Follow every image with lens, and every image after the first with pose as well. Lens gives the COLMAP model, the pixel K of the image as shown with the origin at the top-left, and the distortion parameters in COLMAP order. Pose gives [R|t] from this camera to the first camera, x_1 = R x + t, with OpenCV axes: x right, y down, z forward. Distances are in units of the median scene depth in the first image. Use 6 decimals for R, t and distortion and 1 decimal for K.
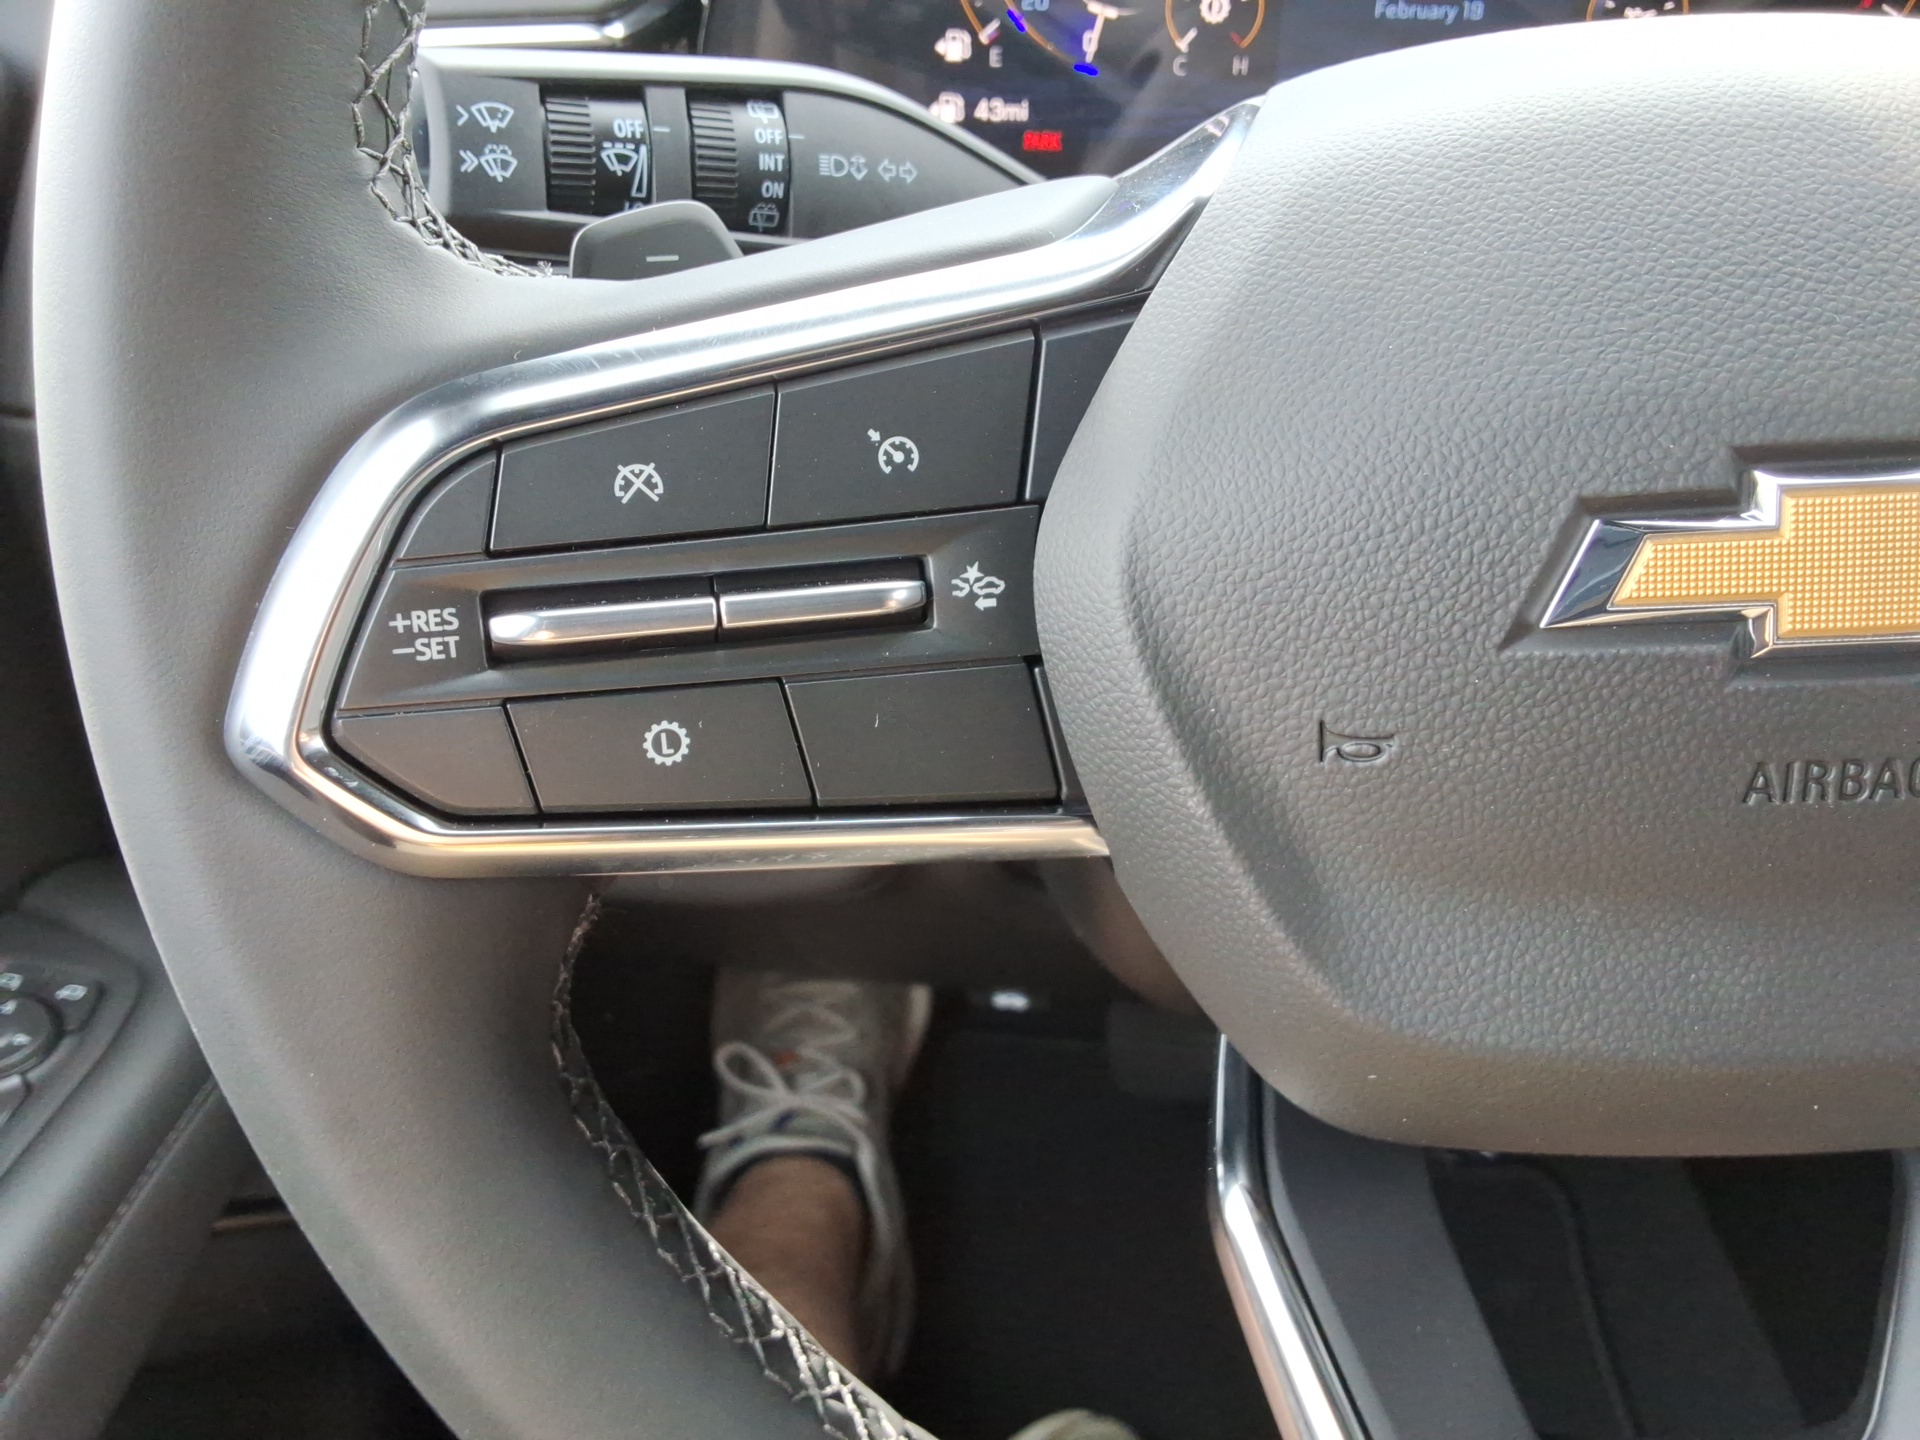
lens RADIAL K [[1541.2, 0, 996.3], [0, 1541.2, 724.8], [0, 0, 1]] dist [0.111328, -0.178547]
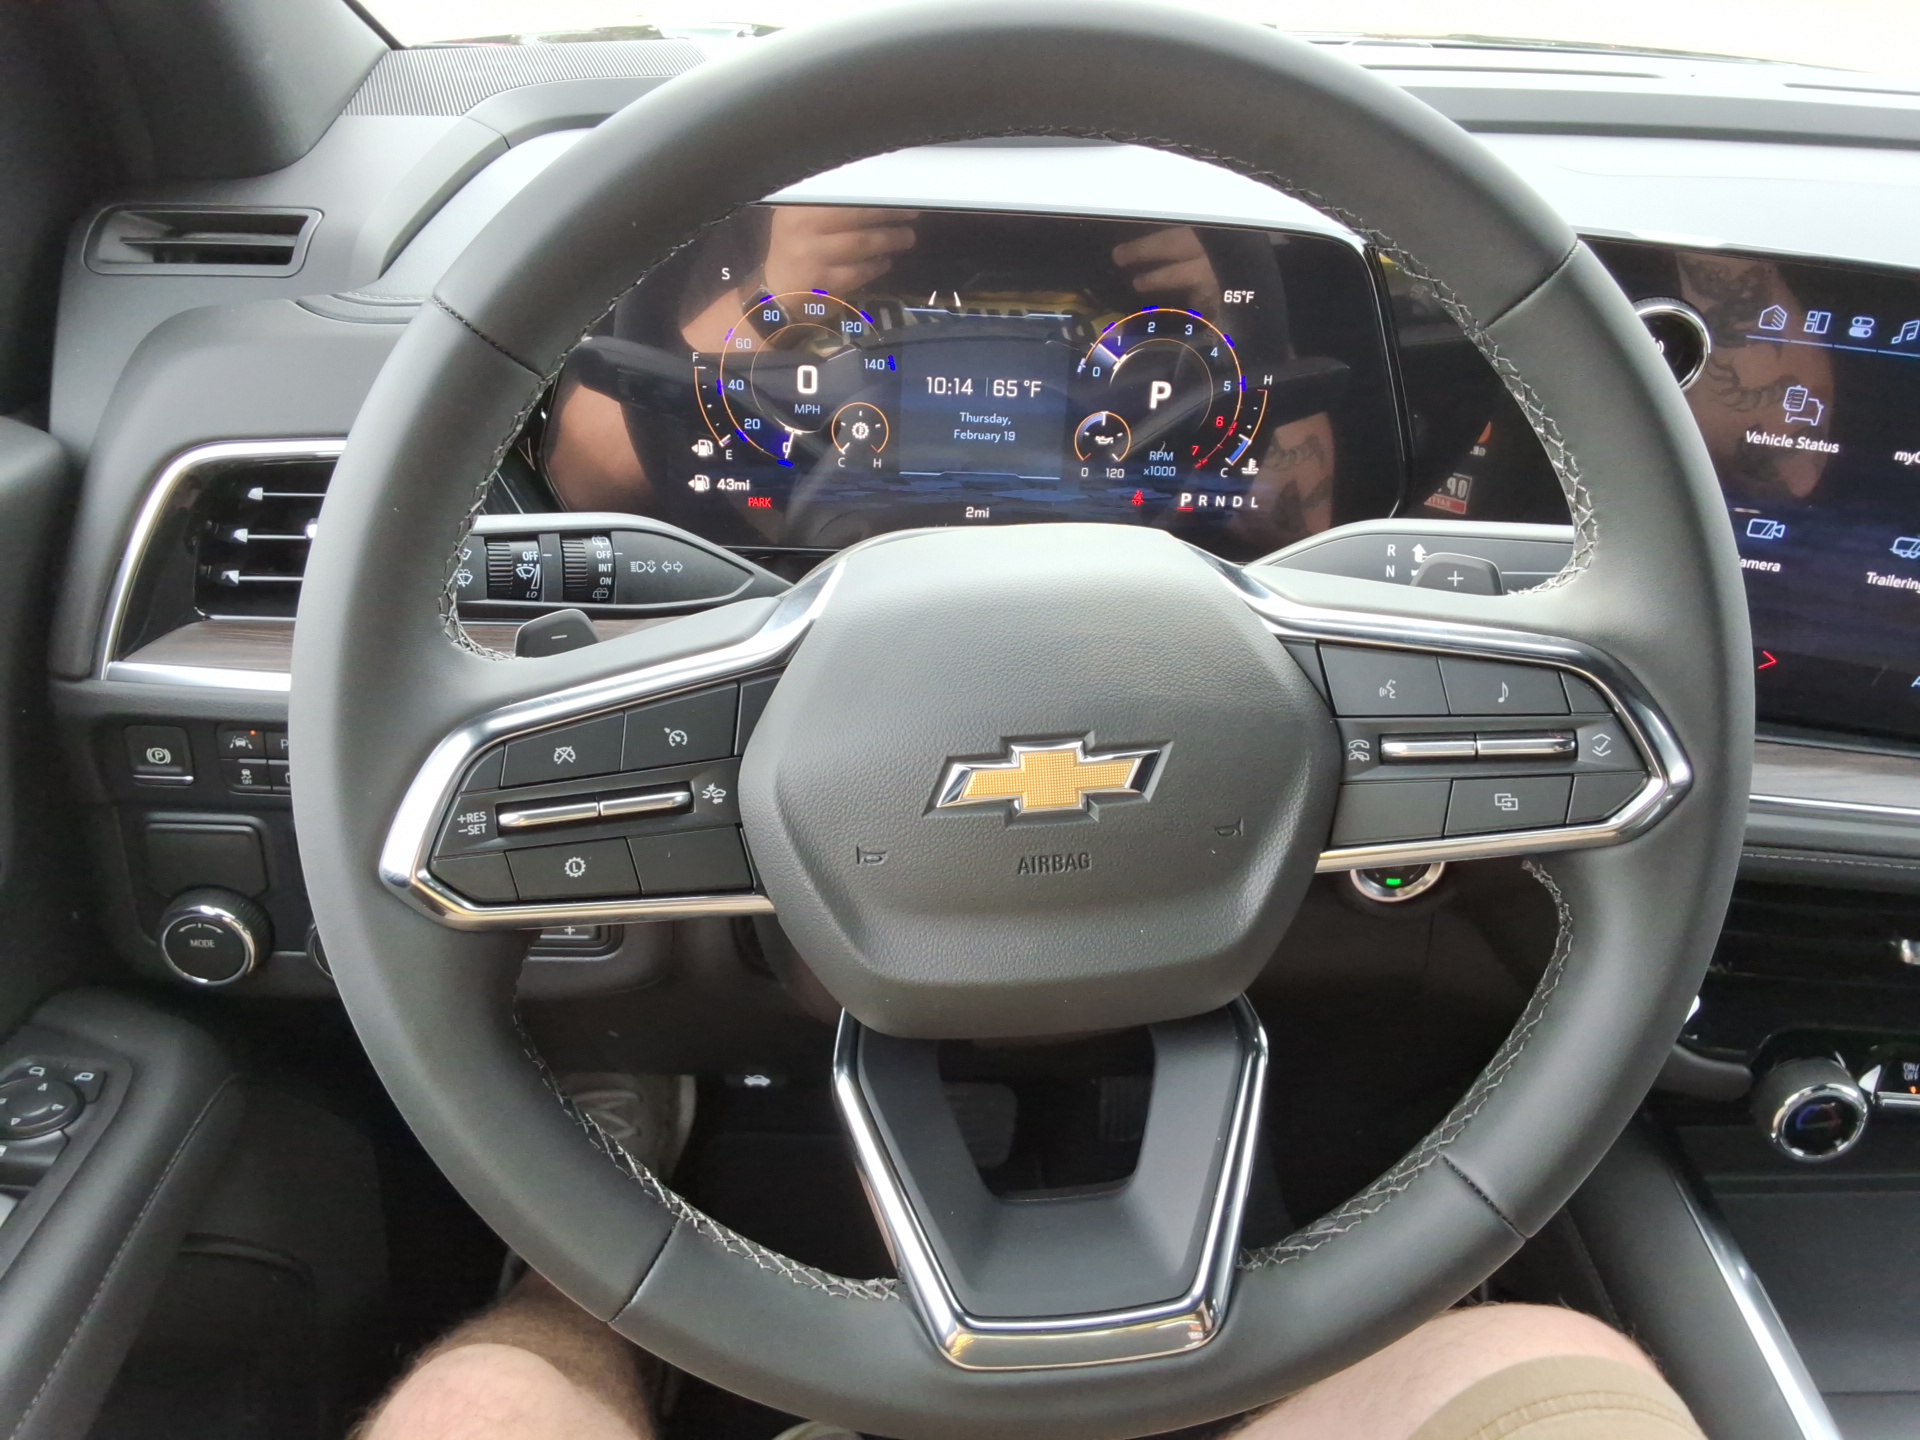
lens RADIAL K [[1541.2, 0, 979.2], [0, 1541.2, 709.8], [0, 0, 1]] dist [0.111328, -0.178547]
pose [[0.989905, -0.018322, 0.140543, 0.050537], [0.033759, 0.993550, -0.108254, 0.042636], [-0.137653, 0.111906, 0.984139, -1.170622]]
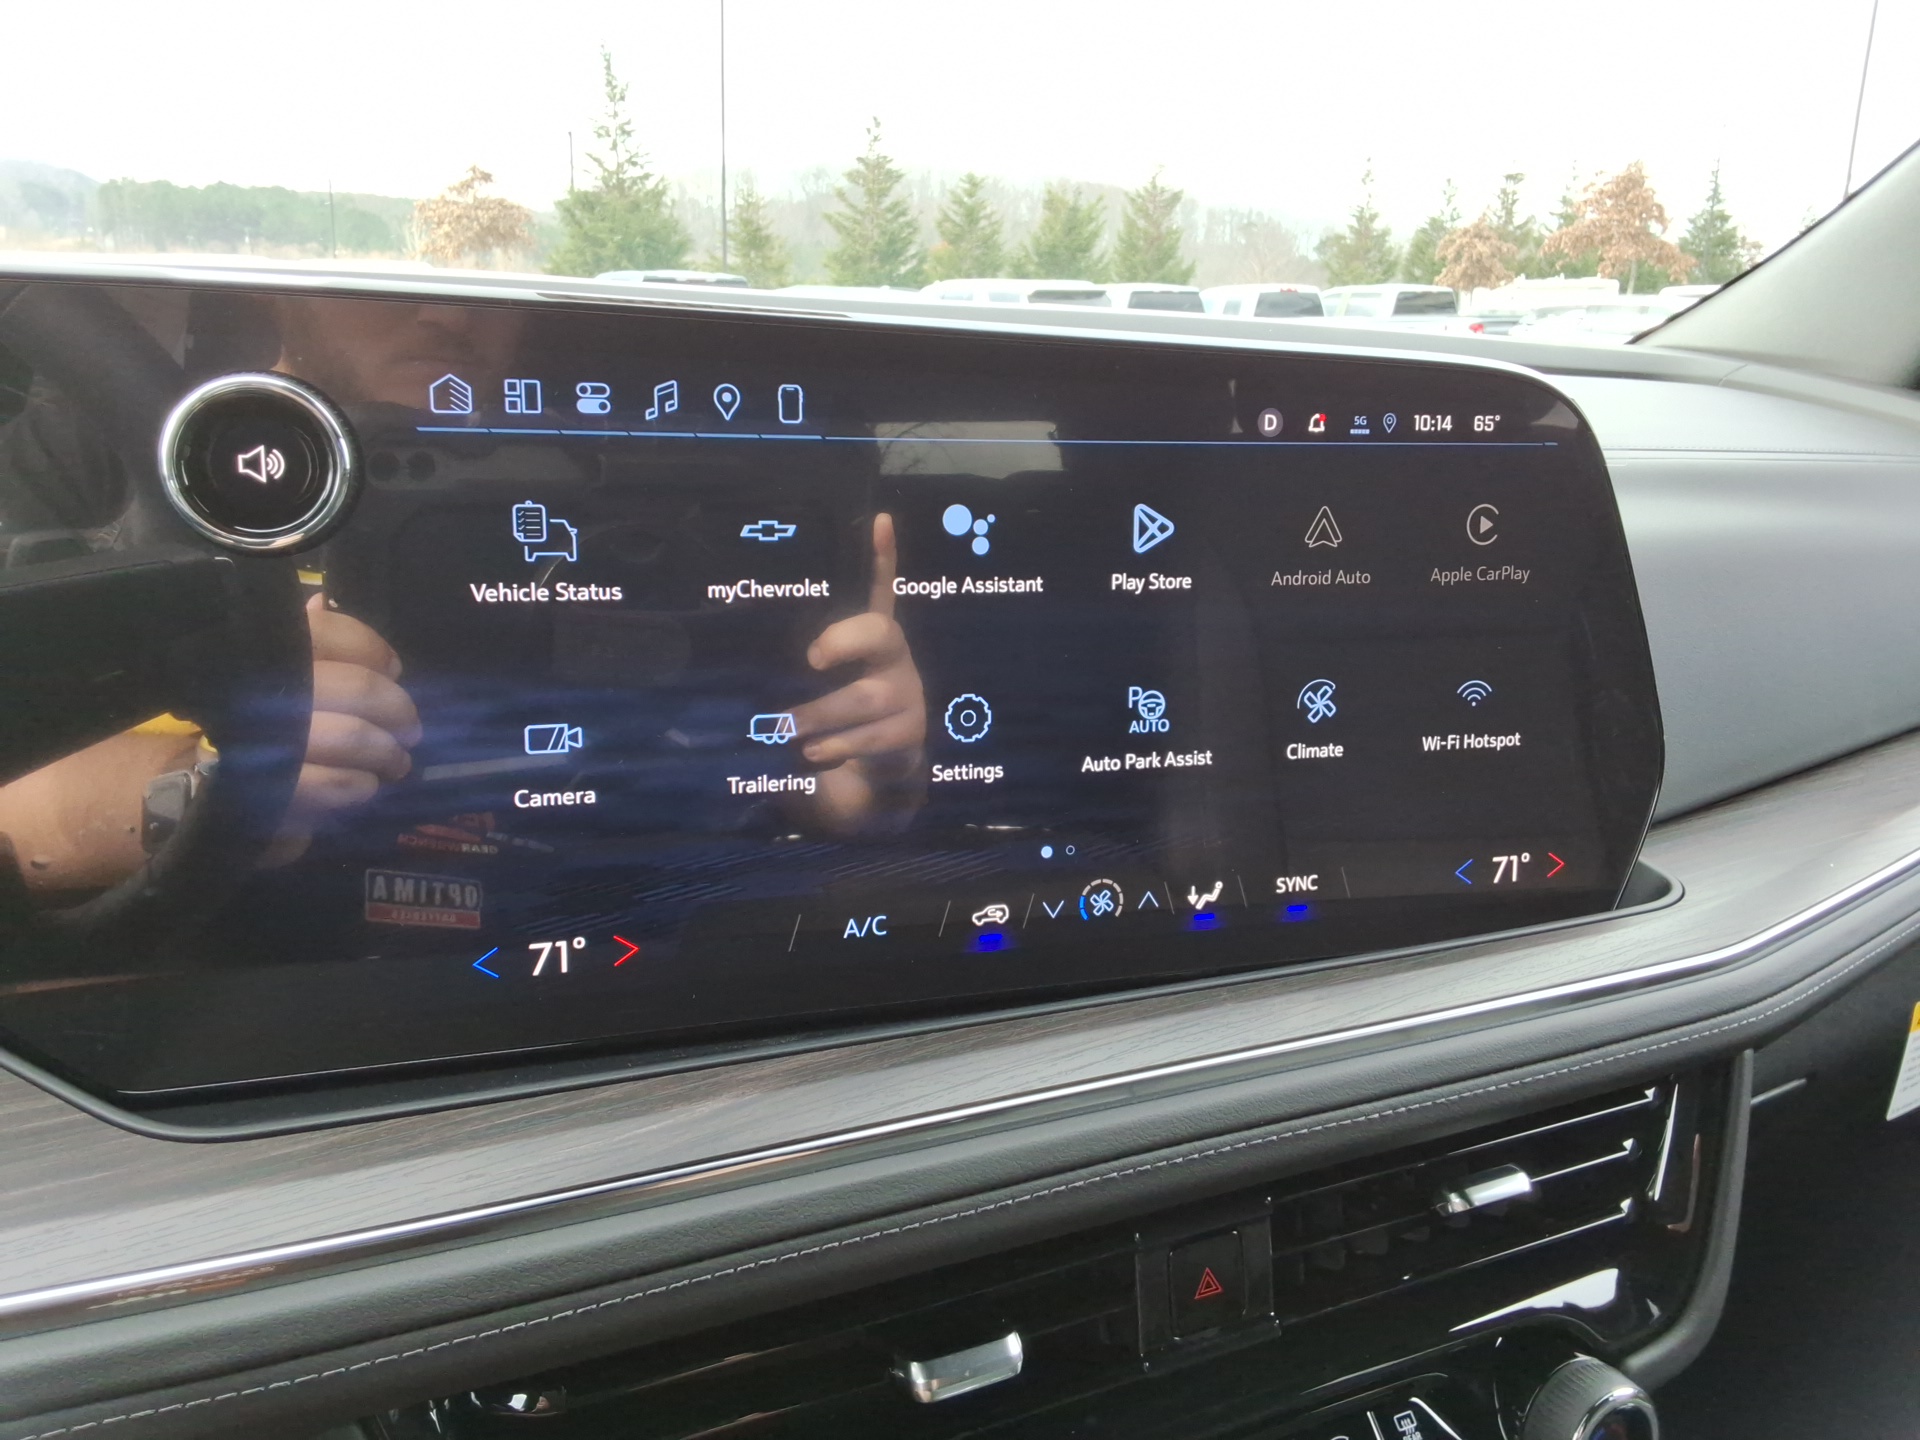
lens RADIAL K [[1541.2, 0, 978.3], [0, 1541.2, 727.2], [0, 0, 1]] dist [0.111328, -0.178547]
pose [[0.788293, -0.122301, 0.603022, 1.358851], [0.346888, 0.897786, -0.271382, 0.082300], [-0.508195, 0.423110, 0.750144, -0.001407]]
